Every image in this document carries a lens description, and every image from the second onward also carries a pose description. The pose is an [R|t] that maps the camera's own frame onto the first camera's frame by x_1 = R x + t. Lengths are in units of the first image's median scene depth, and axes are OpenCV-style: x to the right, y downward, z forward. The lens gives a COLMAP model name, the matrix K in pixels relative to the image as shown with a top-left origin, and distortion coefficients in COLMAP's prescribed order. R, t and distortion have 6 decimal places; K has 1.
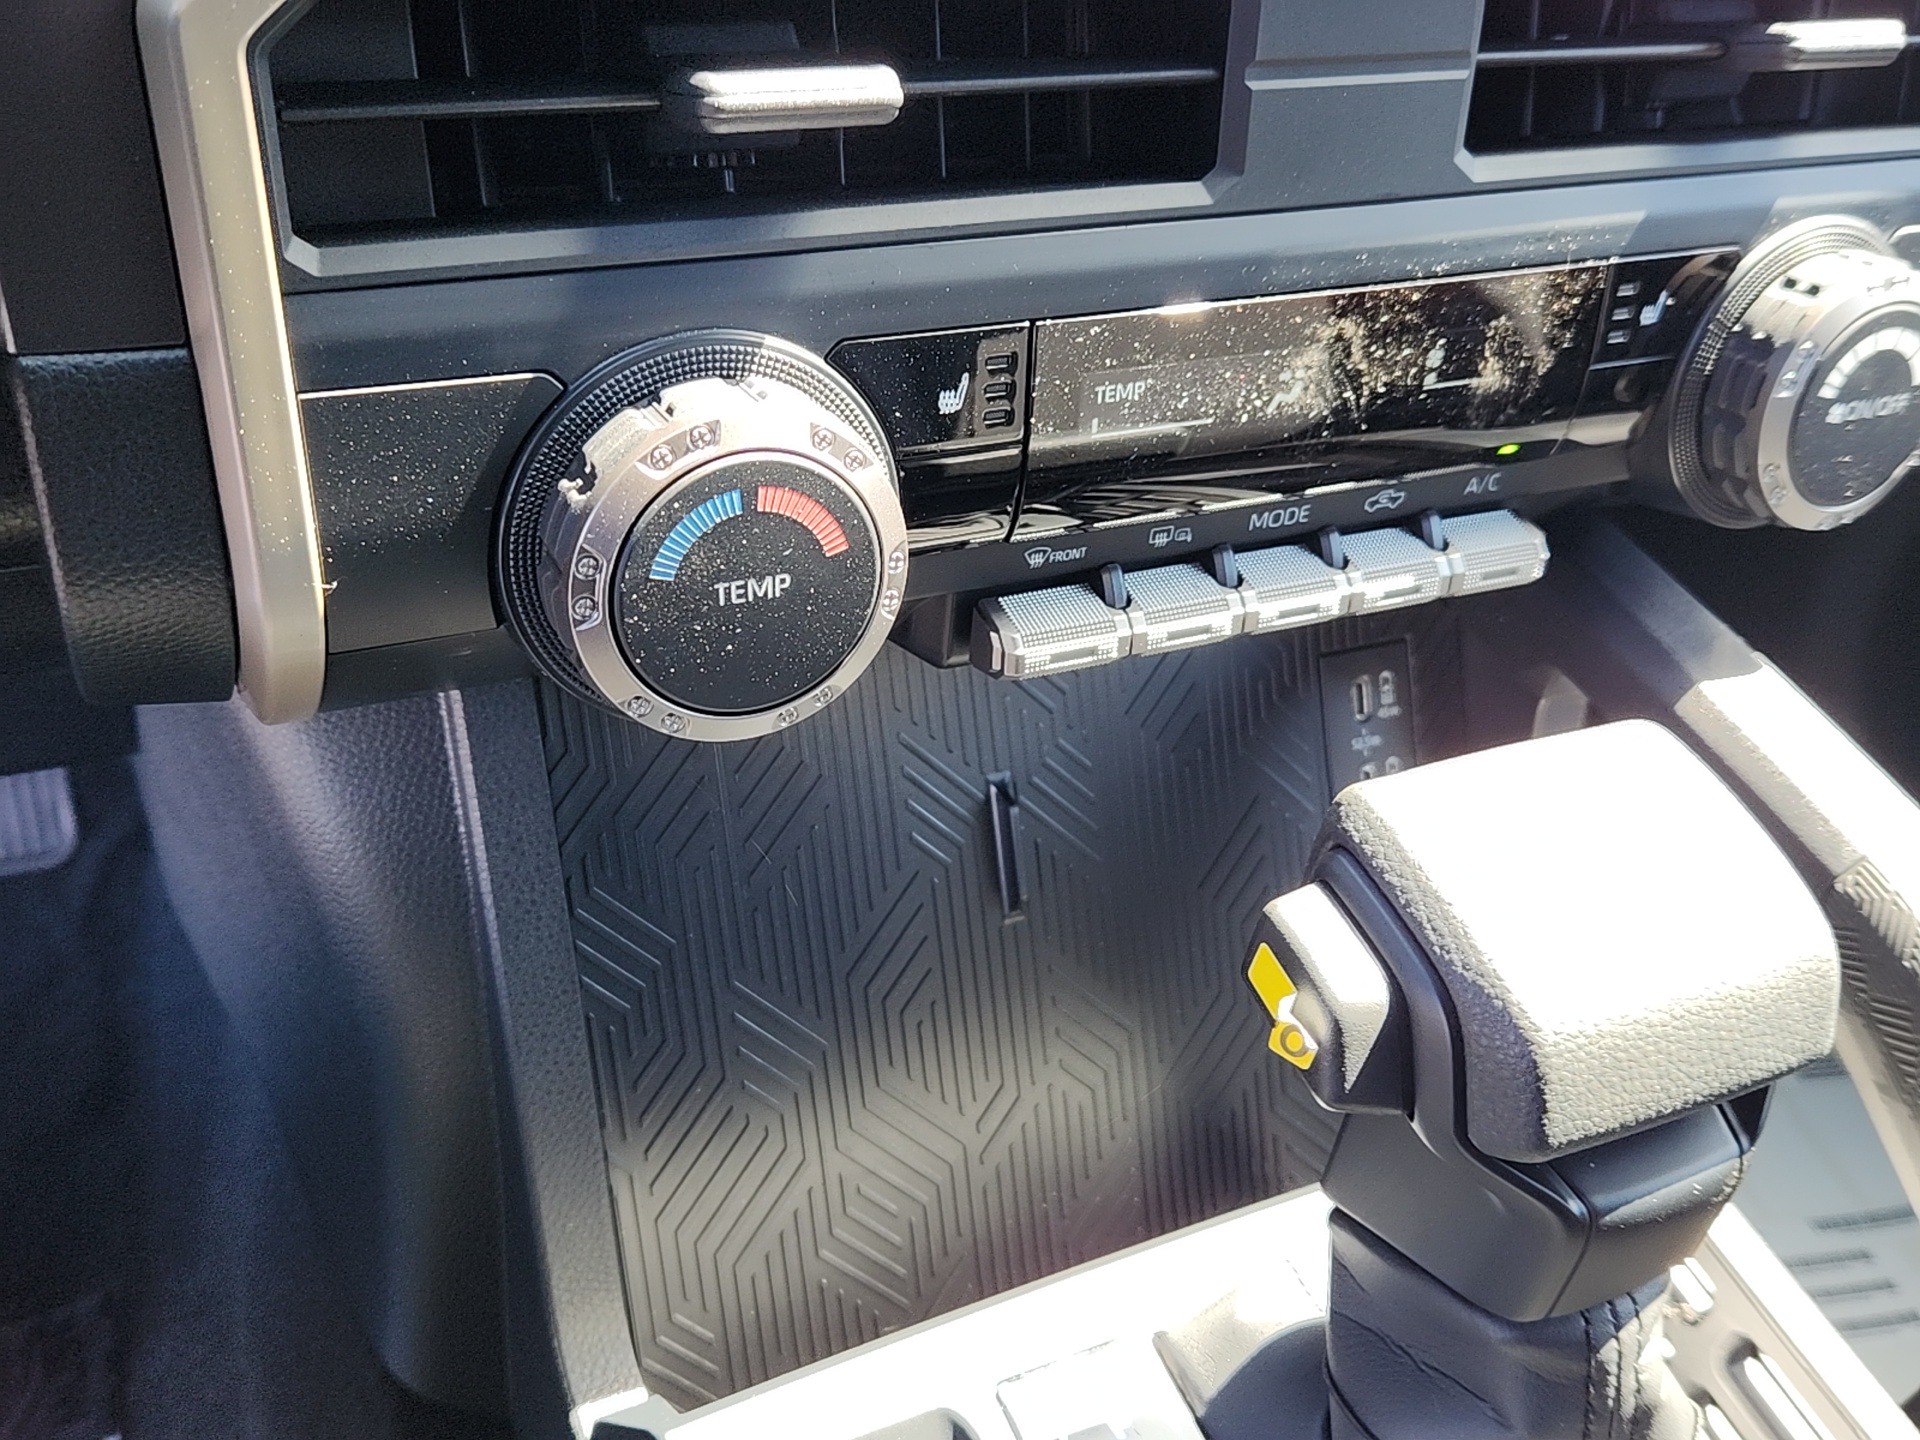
lens RADIAL K [[1833.5, 0, 1004.4], [0, 1833.5, 736.3], [0, 0, 1]] dist [0.082973, -0.124967]
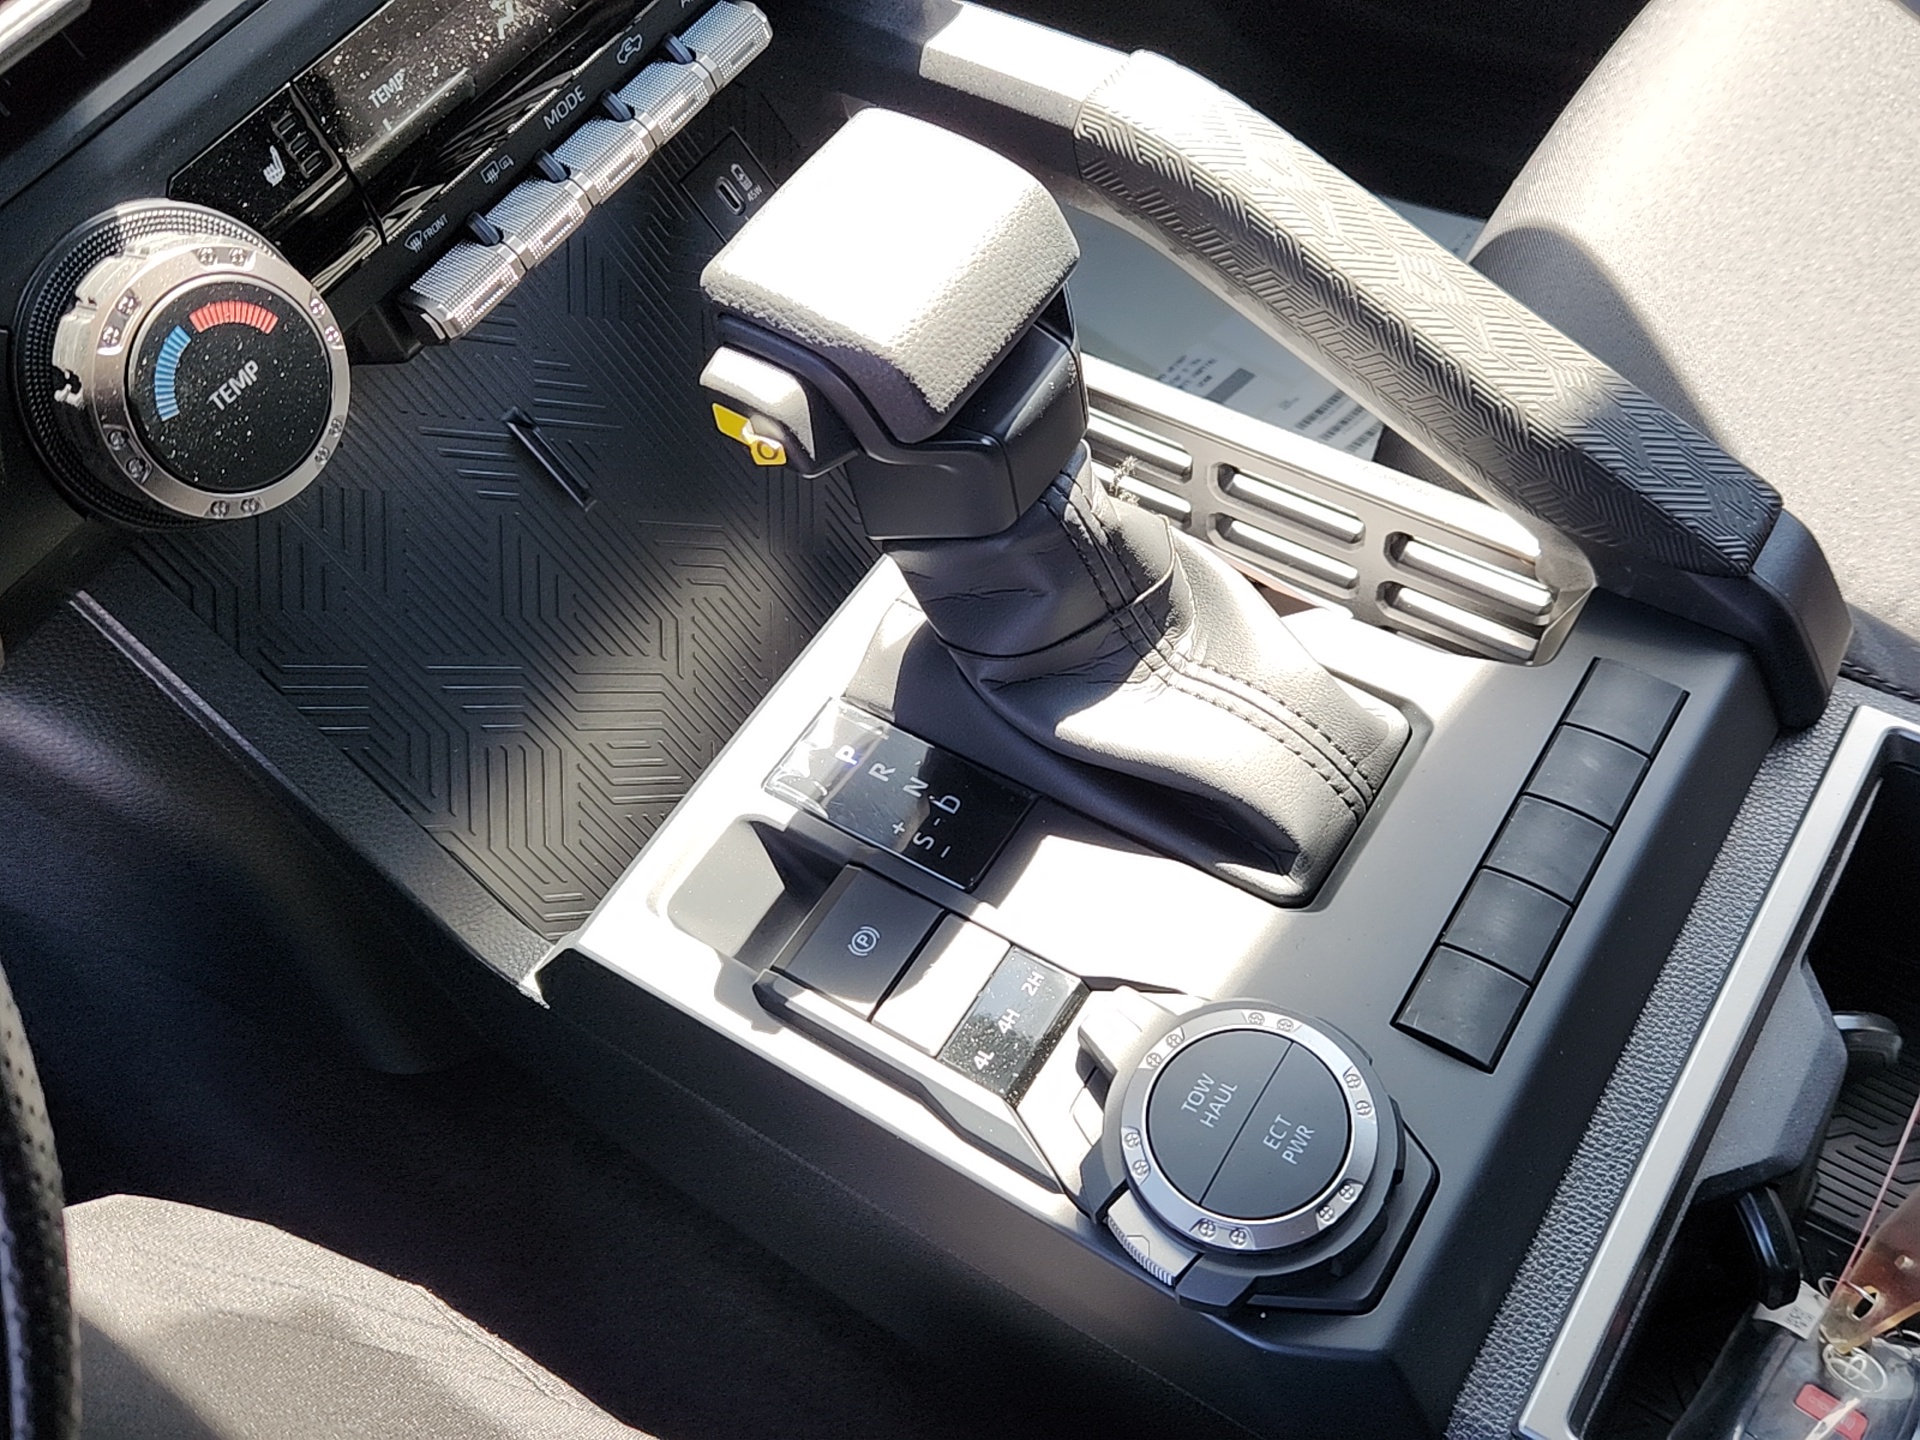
lens RADIAL K [[1833.5, 0, 1004.4], [0, 1833.5, 736.3], [0, 0, 1]] dist [0.082973, -0.124967]
pose [[0.819192, -0.566394, 0.090121, 0.049062], [0.526916, 0.805323, 0.271690, 0.048541], [-0.226460, -0.175080, 0.958156, -0.417194]]
